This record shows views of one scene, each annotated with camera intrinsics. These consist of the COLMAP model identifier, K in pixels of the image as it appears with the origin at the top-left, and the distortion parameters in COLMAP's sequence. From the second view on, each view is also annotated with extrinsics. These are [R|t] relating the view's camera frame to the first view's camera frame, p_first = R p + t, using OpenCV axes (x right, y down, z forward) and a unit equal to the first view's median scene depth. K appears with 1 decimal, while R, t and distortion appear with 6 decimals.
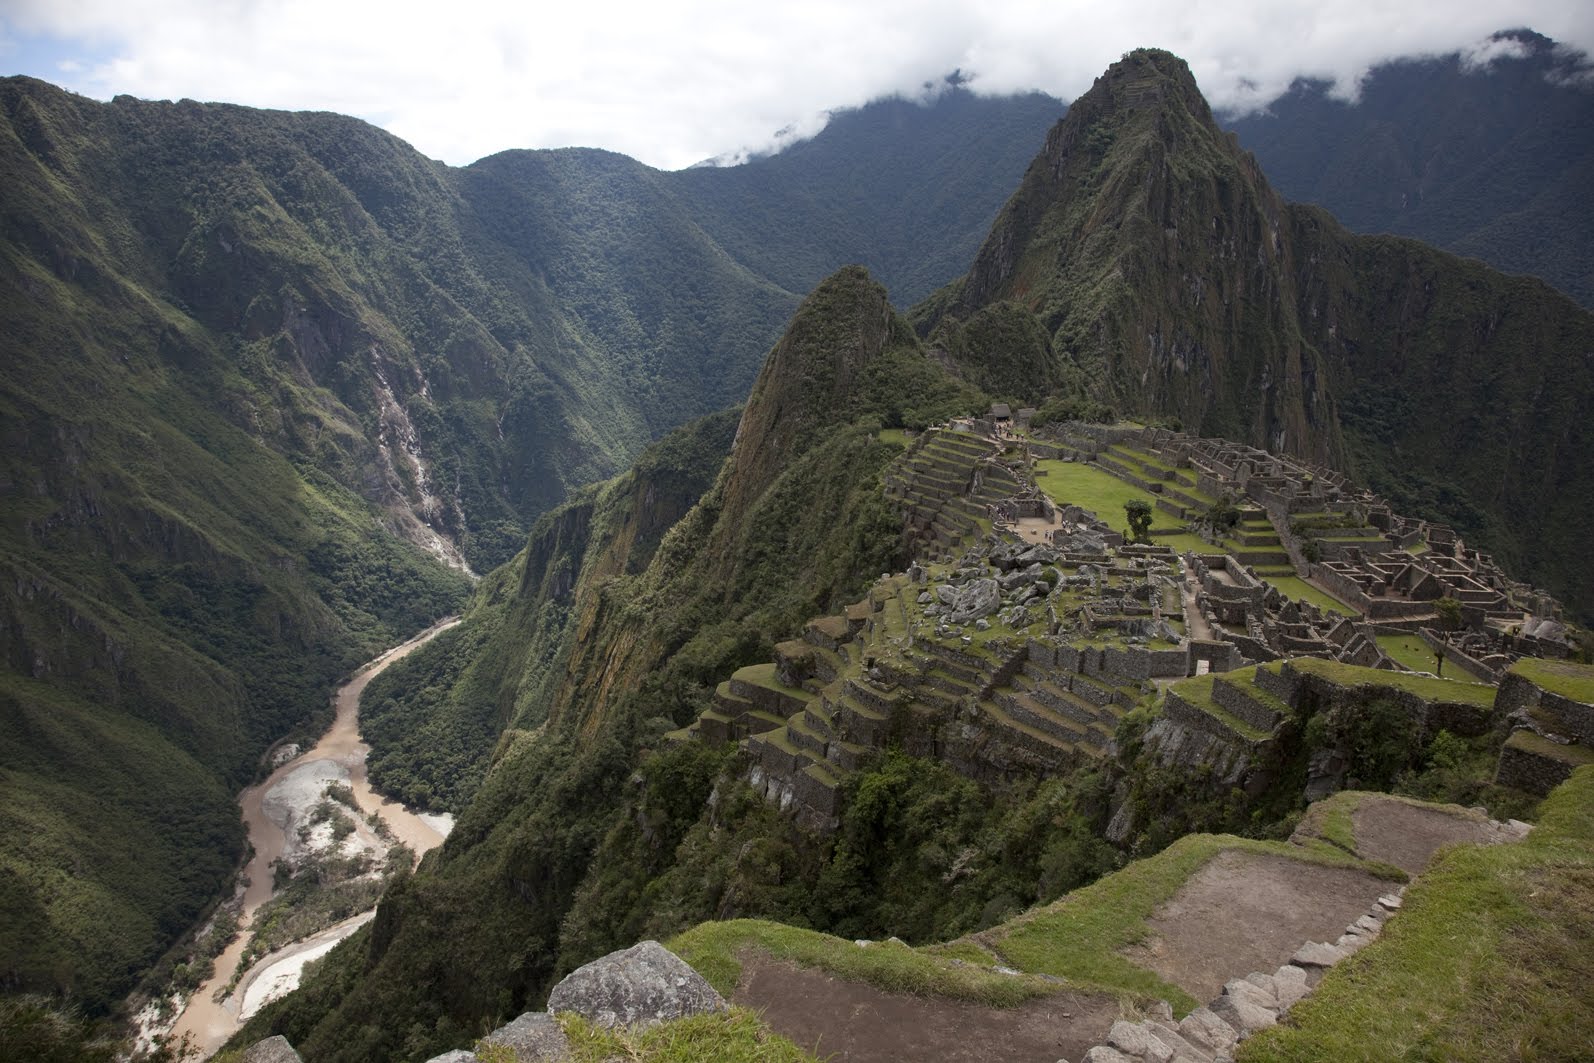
lens RADIAL K [[1106.3, 0, 794.8], [0, 1106.3, 529.6], [0, 0, 1]] dist [-0.089612, 0.005213]
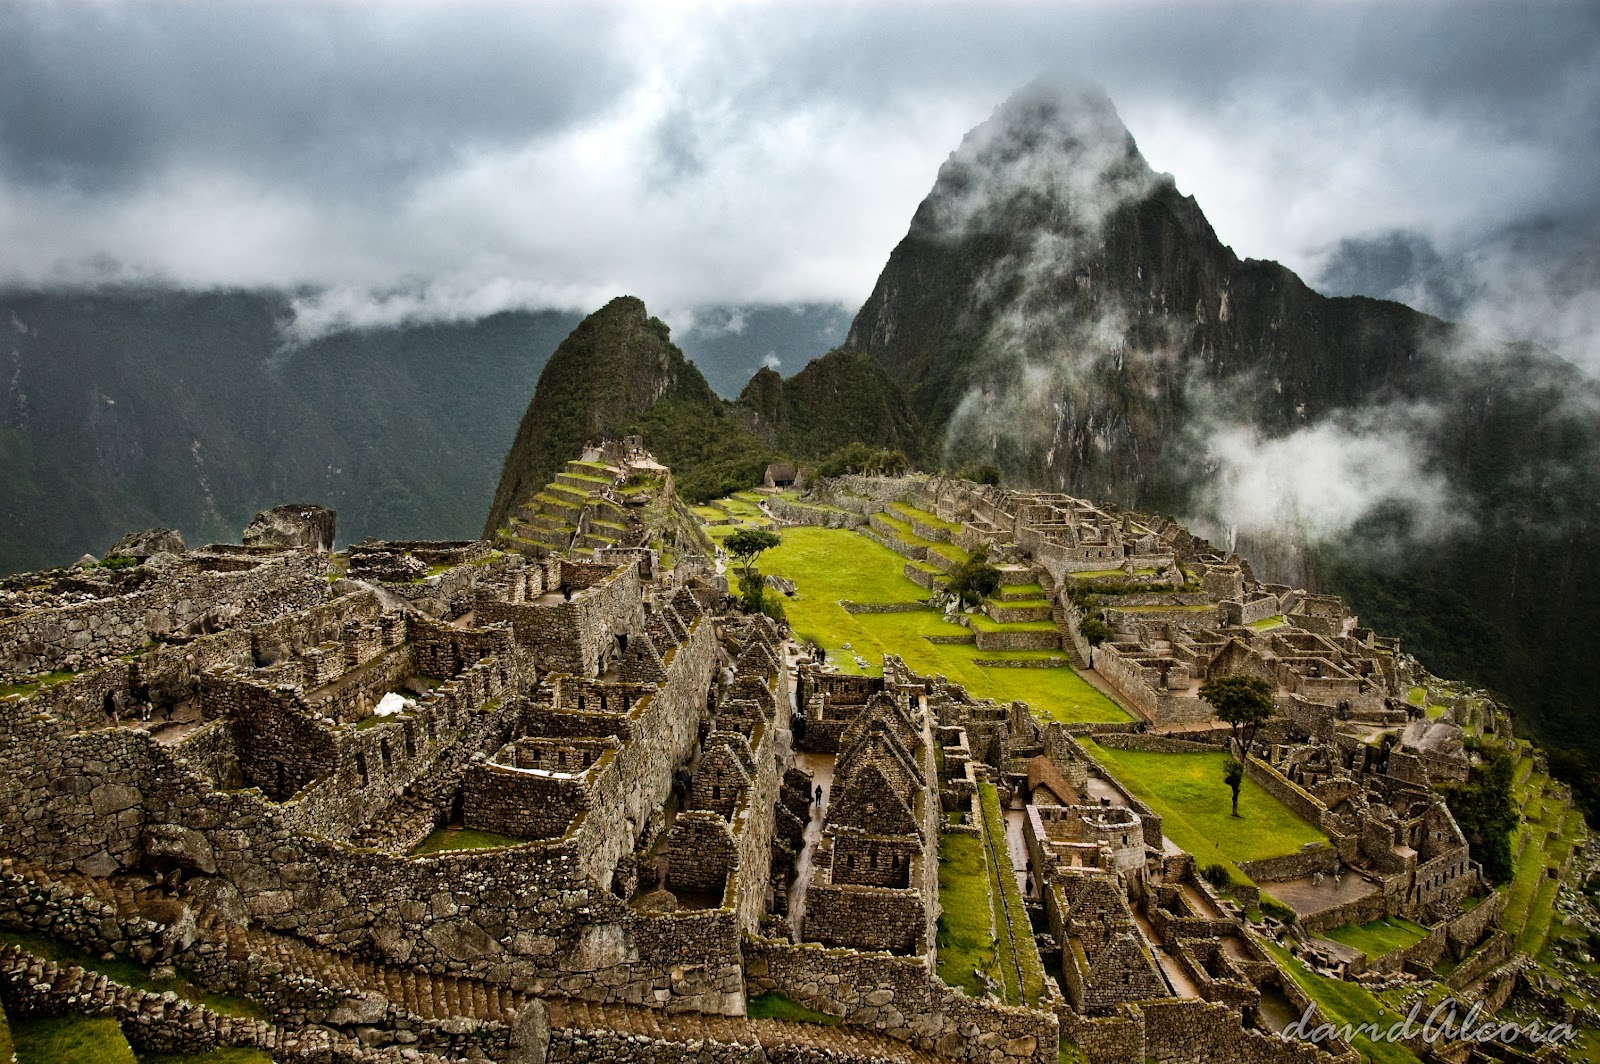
lens RADIAL K [[1283.9, 0, 787.0], [0, 1283.9, 531.7], [0, 0, 1]] dist [-0.115189, 0.012286]
pose [[0.999324, -0.005240, 0.036396, 0.086735], [0.009197, 0.993952, -0.109425, 0.014319], [-0.035602, 0.109686, 0.993328, 0.081585]]
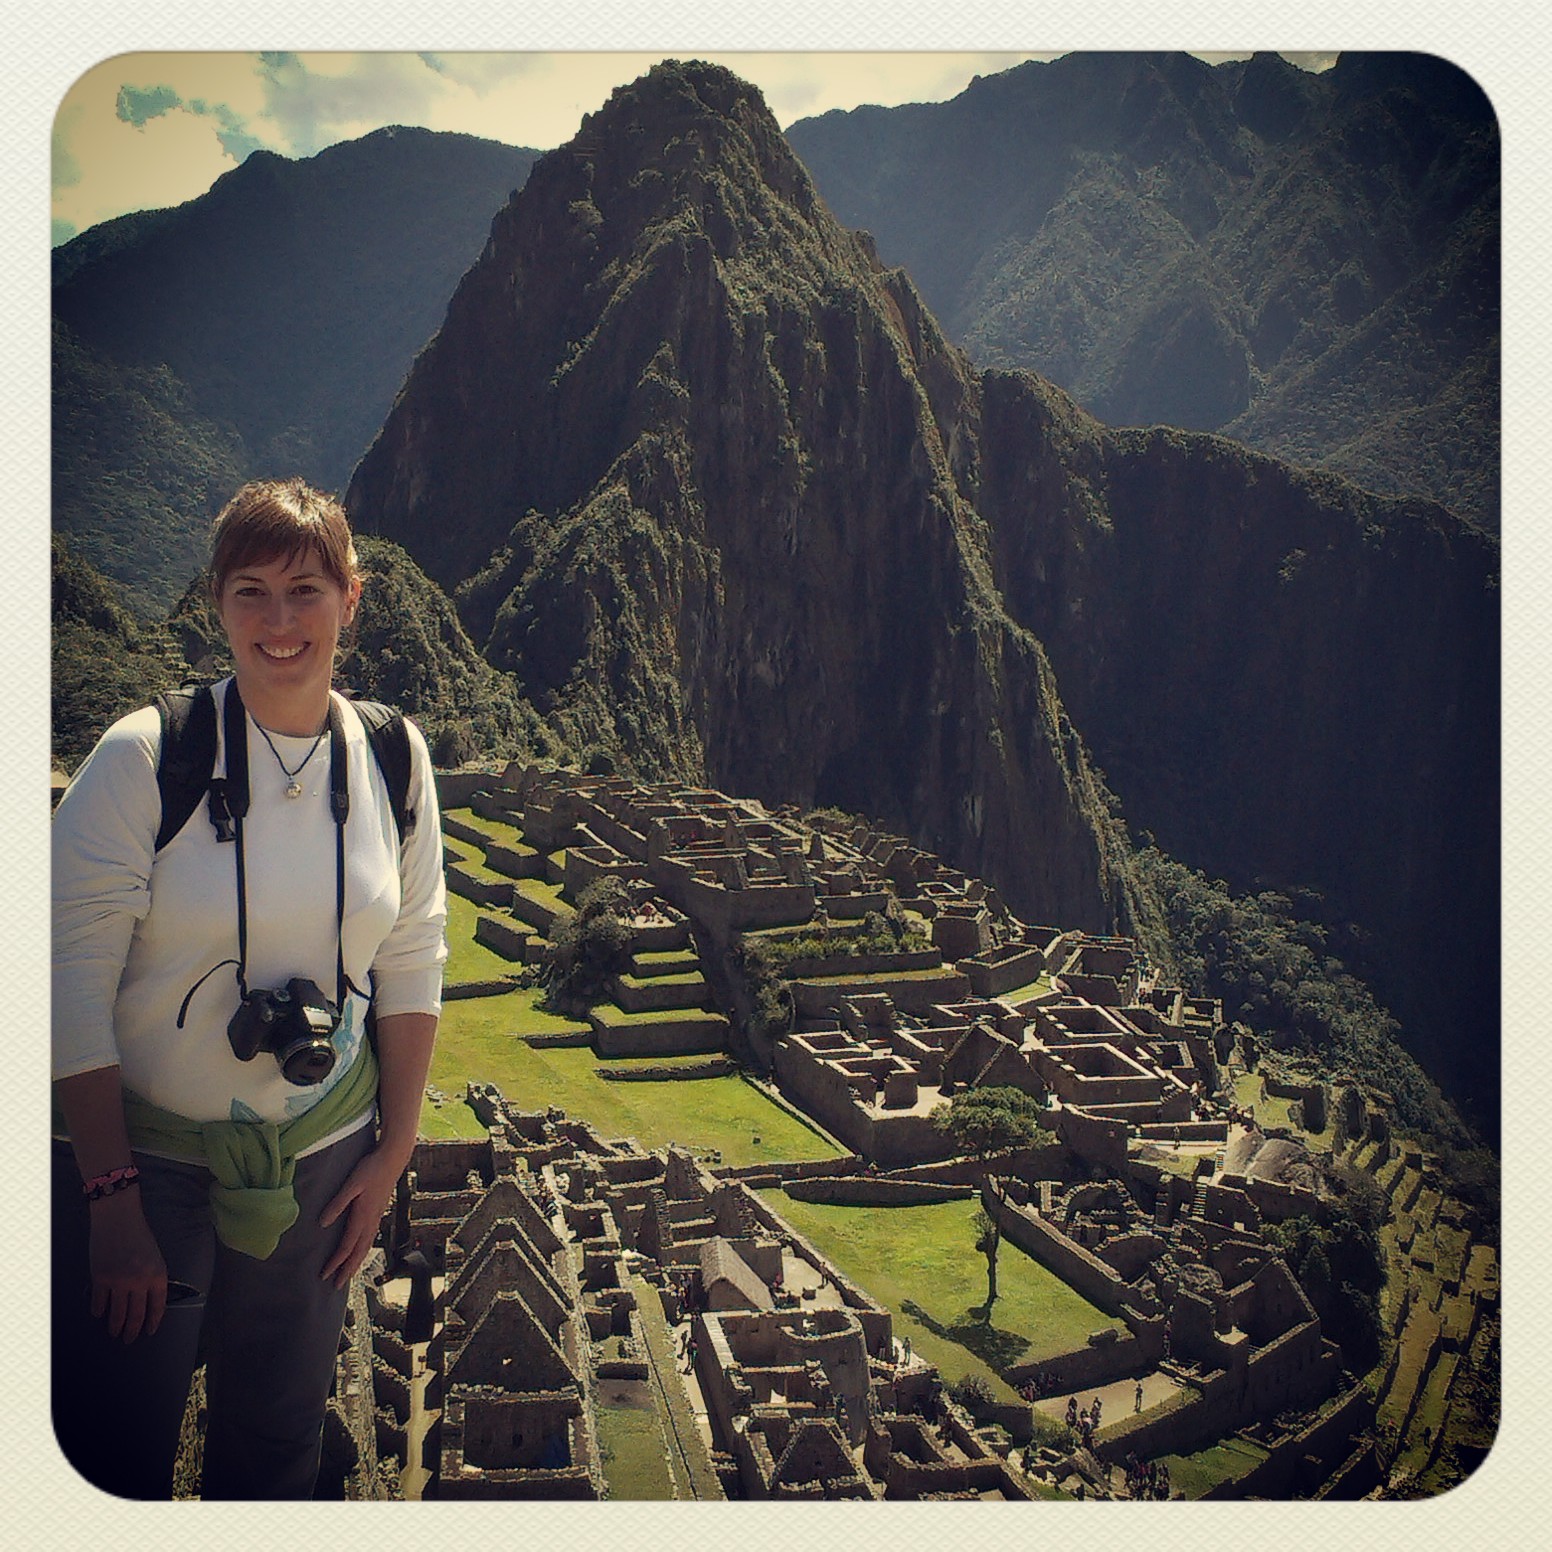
lens RADIAL K [[2165.5, 0, 790.6], [0, 2165.5, 718.5], [0, 0, 1]] dist [0.082394, 0.000000]
pose [[0.957883, -0.024664, 0.286098, 0.077997], [0.066628, 0.988205, -0.137886, 0.007711], [-0.279323, 0.151141, 0.948228, 0.055844]]
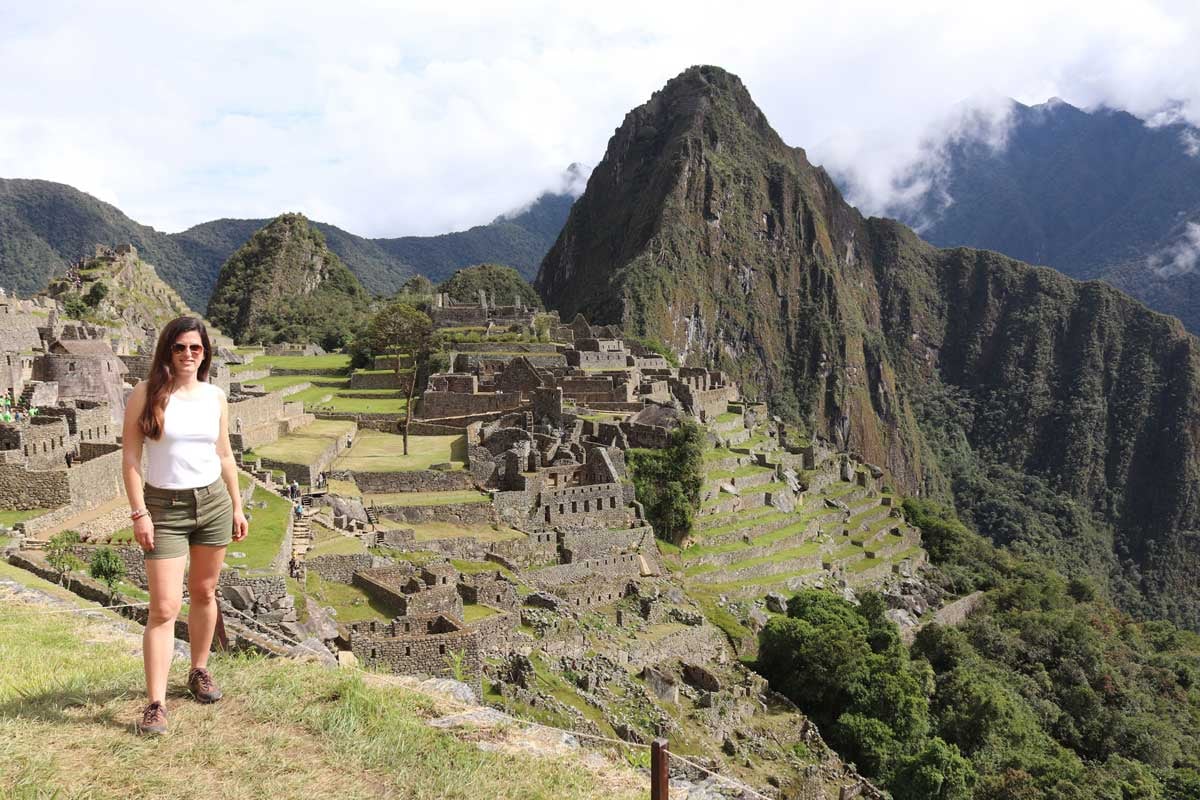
lens RADIAL K [[1029.0, 0, 608.5], [0, 1029.0, 403.5], [0, 0, 1]] dist [-0.164740, 0.141143]
pose [[0.997421, -0.014791, 0.070228, 0.173465], [0.026900, 0.984244, -0.174758, 0.054813], [-0.066537, 0.176196, 0.982104, 0.095747]]
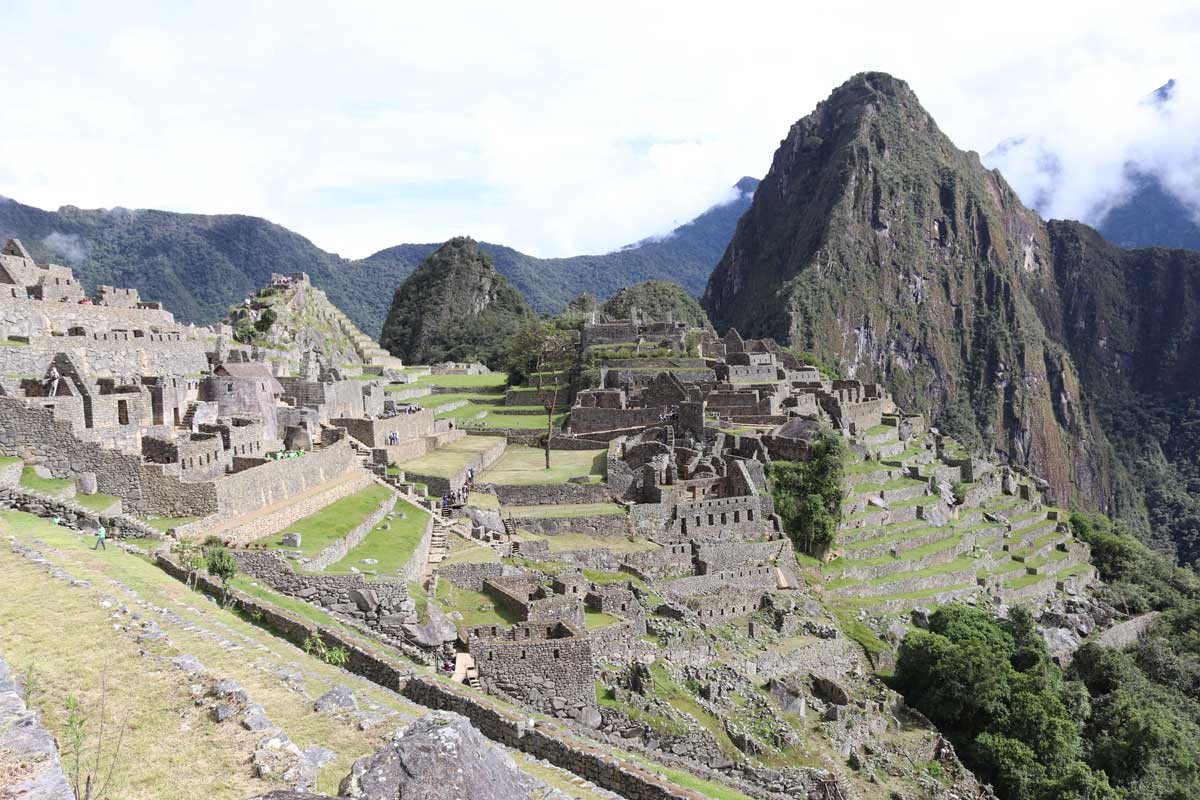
lens RADIAL K [[1029.0, 0, 595.8], [0, 1029.0, 402.3], [0, 0, 1]] dist [-0.164740, 0.141143]
pose [[0.993366, -0.027201, -0.111734, 0.179304], [0.005103, 0.981092, -0.193473, 0.055554], [0.114884, 0.191619, 0.974722, 0.093442]]
